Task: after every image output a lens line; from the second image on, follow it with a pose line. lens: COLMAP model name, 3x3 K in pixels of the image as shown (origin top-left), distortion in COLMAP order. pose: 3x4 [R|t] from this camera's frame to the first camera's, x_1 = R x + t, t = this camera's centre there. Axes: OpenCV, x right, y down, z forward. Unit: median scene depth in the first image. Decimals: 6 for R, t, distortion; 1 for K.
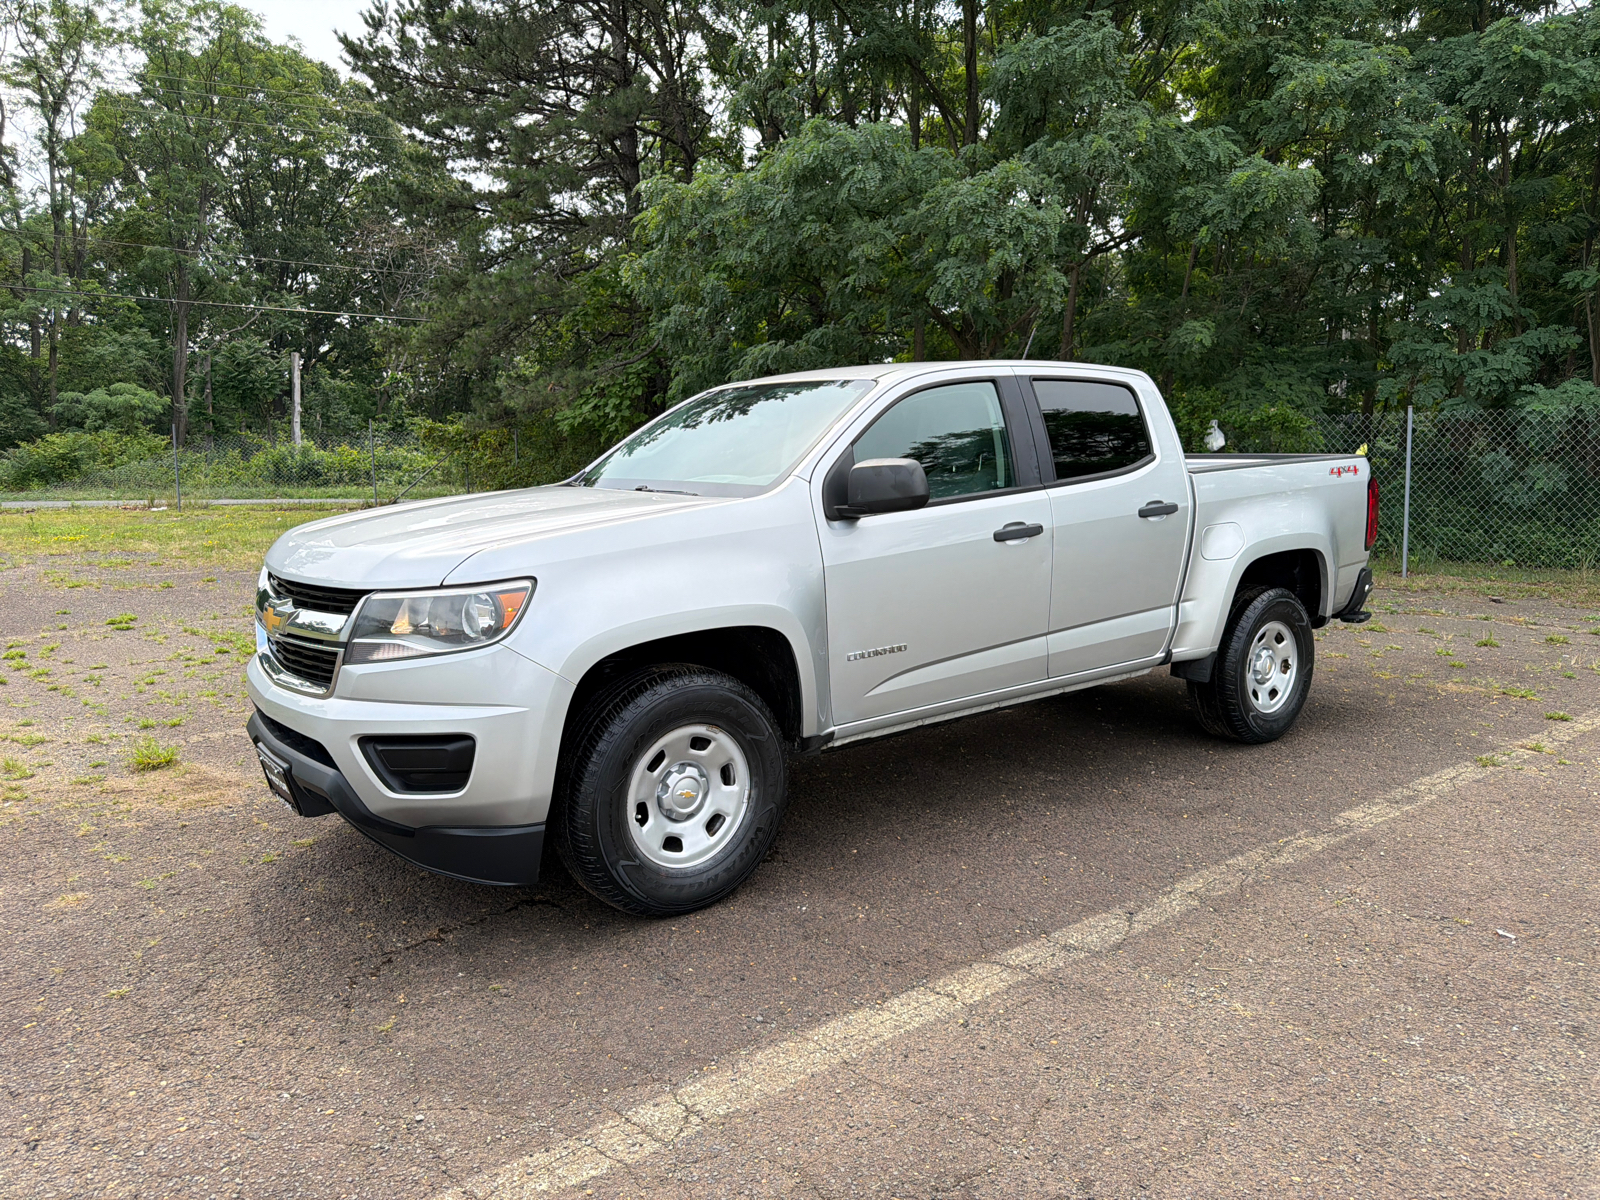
lens RADIAL K [[1136.3, 0, 797.5], [0, 1136.3, 607.9], [0, 0, 1]] dist [0.039646, -0.050388]
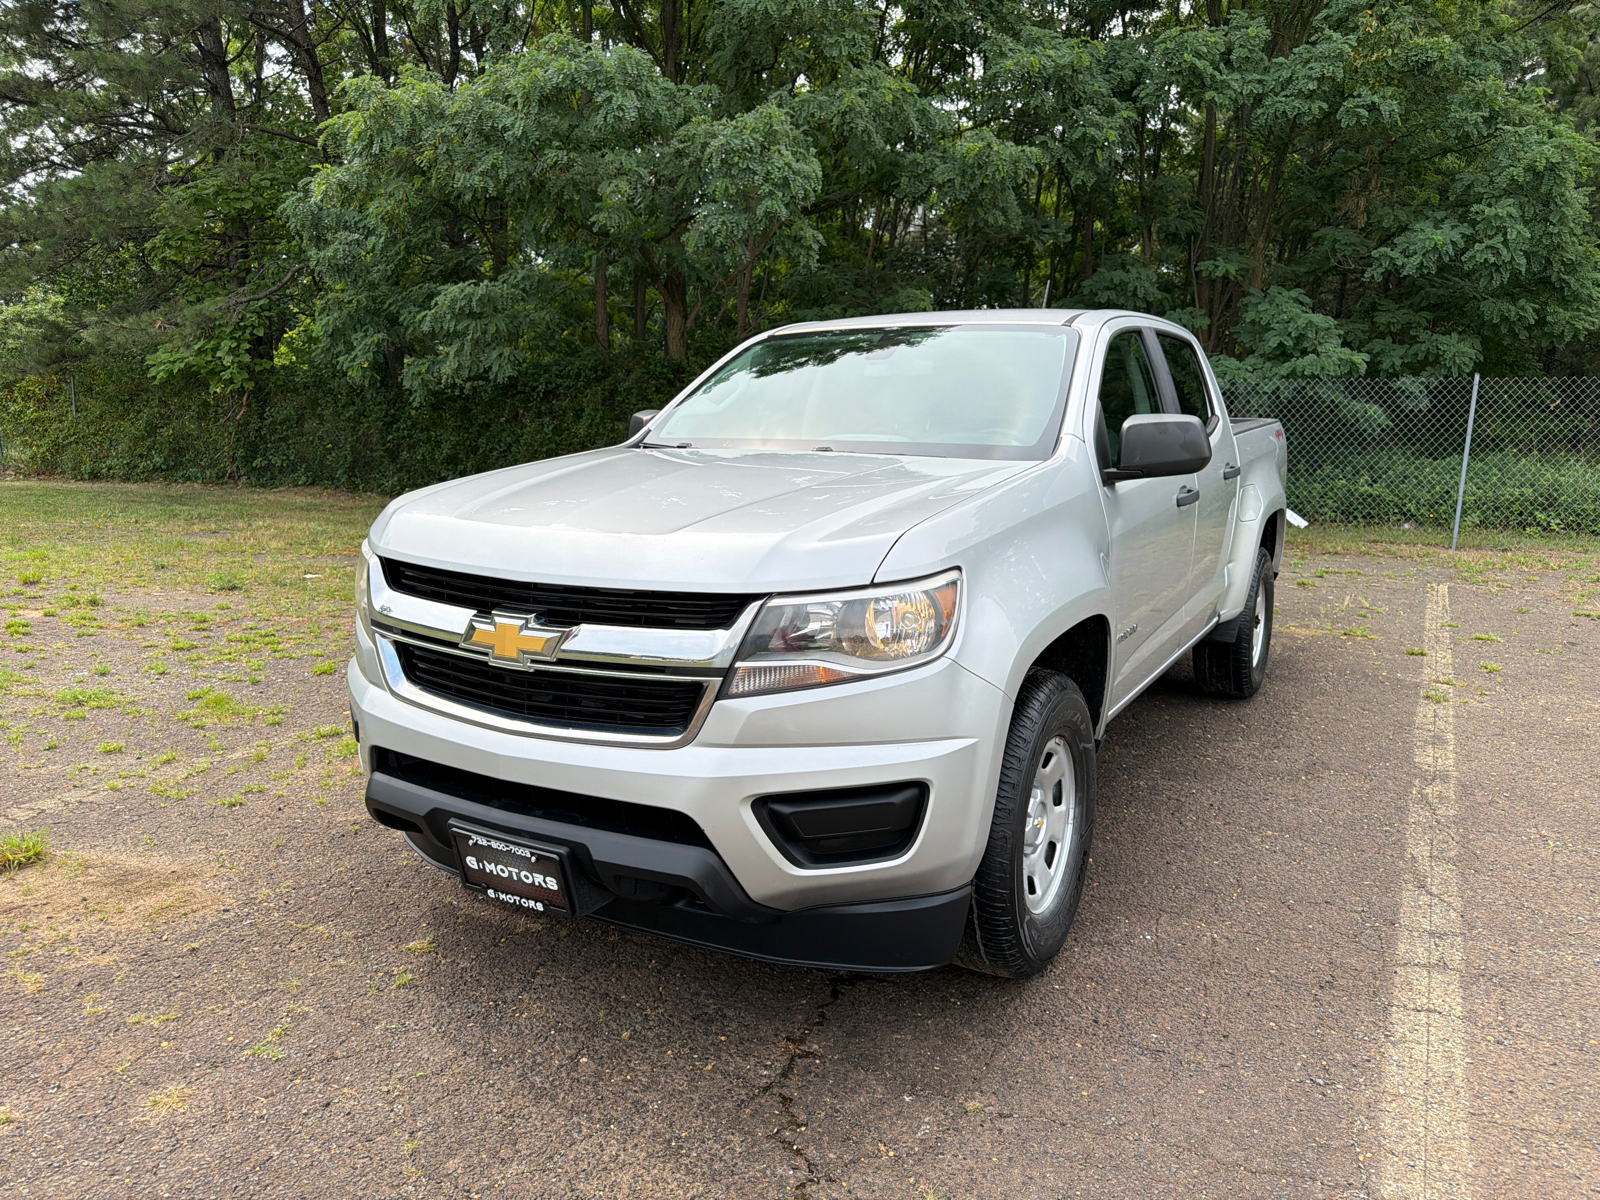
lens RADIAL K [[1157.0, 0, 804.8], [0, 1157.0, 598.6], [0, 0, 1]] dist [0.004121, -0.015814]
pose [[0.923465, -0.047095, 0.380781, -0.172378], [0.038008, 0.998785, 0.031353, -0.009370], [-0.381795, -0.014481, 0.924134, 0.088675]]
